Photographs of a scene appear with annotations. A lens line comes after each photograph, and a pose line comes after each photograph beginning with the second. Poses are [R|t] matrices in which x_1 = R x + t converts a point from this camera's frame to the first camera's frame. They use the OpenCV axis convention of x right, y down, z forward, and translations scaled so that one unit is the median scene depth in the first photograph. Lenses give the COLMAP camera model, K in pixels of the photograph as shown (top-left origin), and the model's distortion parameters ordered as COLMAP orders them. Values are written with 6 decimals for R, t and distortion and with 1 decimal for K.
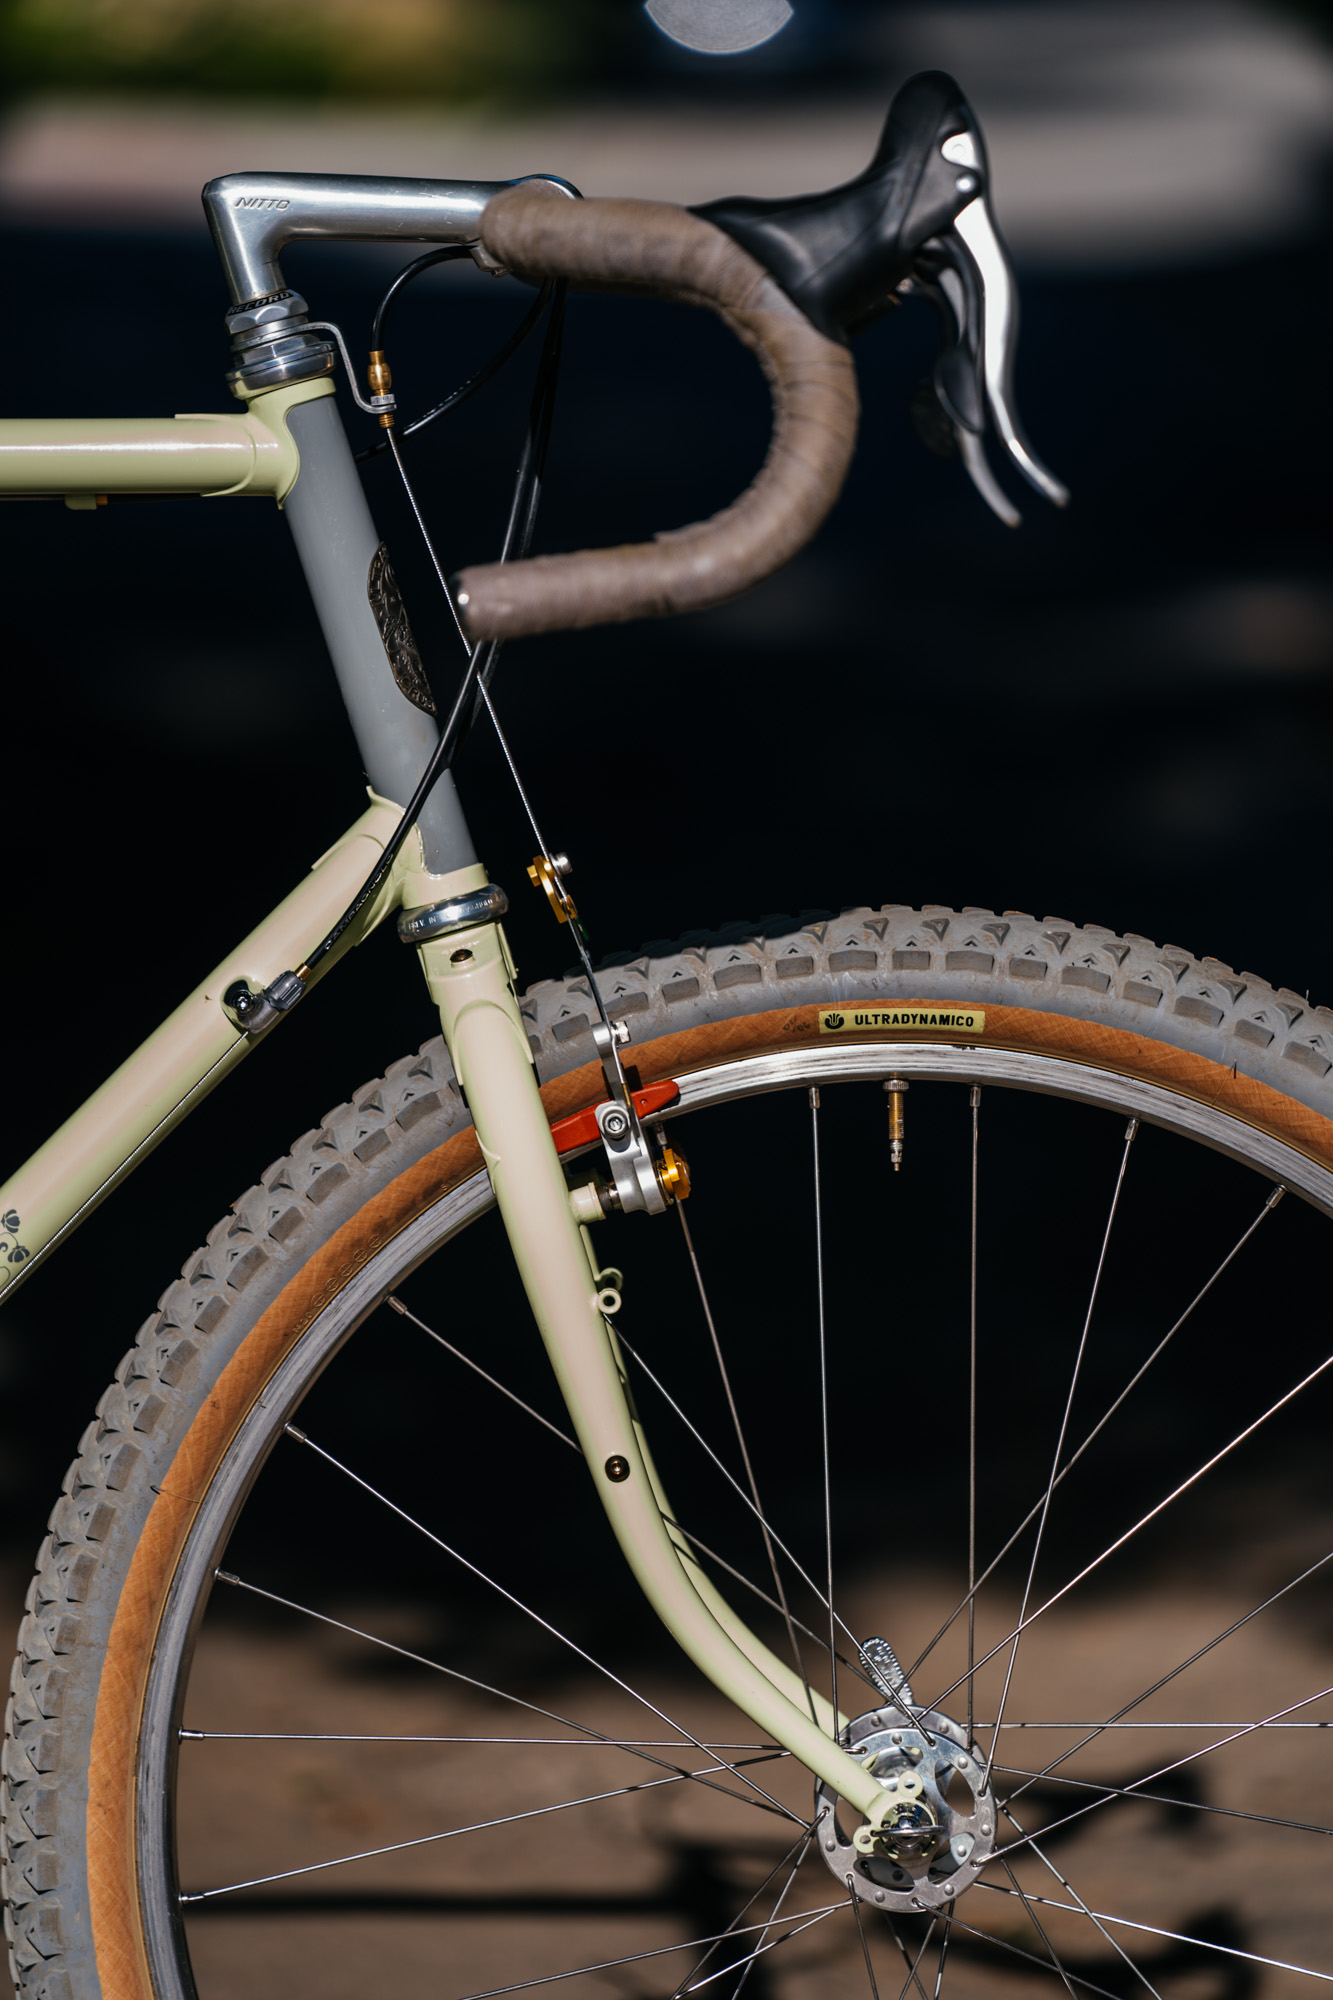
lens RADIAL K [[10635.7, 0, 666.5], [0, 10635.7, 1000.0], [0, 0, 1]] dist [2.151925, 2.083018]
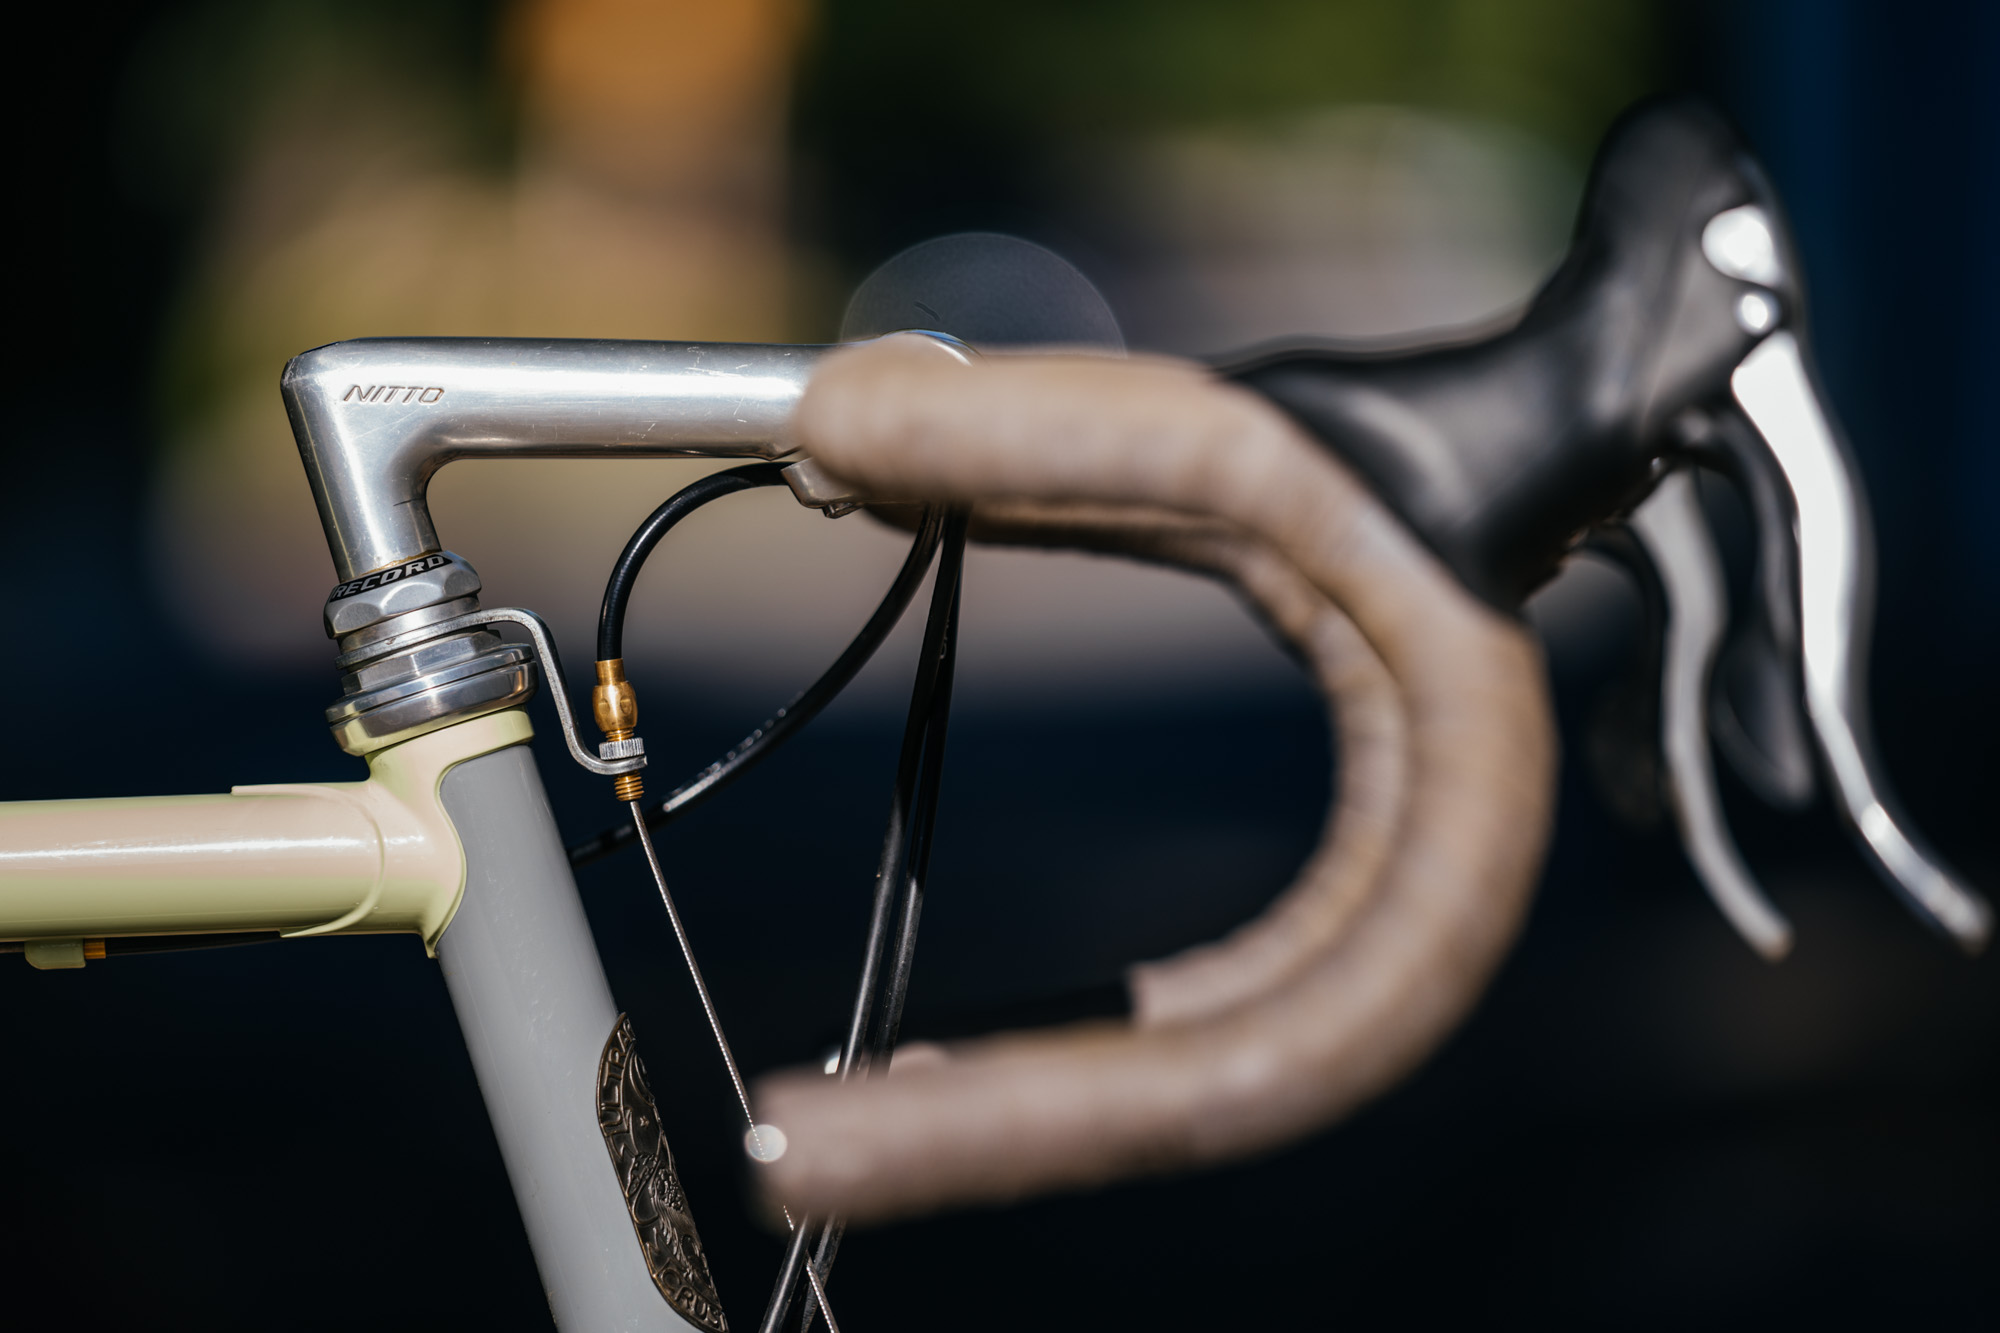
lens RADIAL K [[10212.2, 0, 1000.2], [0, 10212.2, 707.0], [0, 0, 1]] dist [0.092668, 122.944661]
pose [[0.999804, -0.018689, -0.006457, -0.004330], [0.018308, 0.998331, -0.054771, -0.029937], [0.007469, 0.054642, 0.998478, 0.493645]]
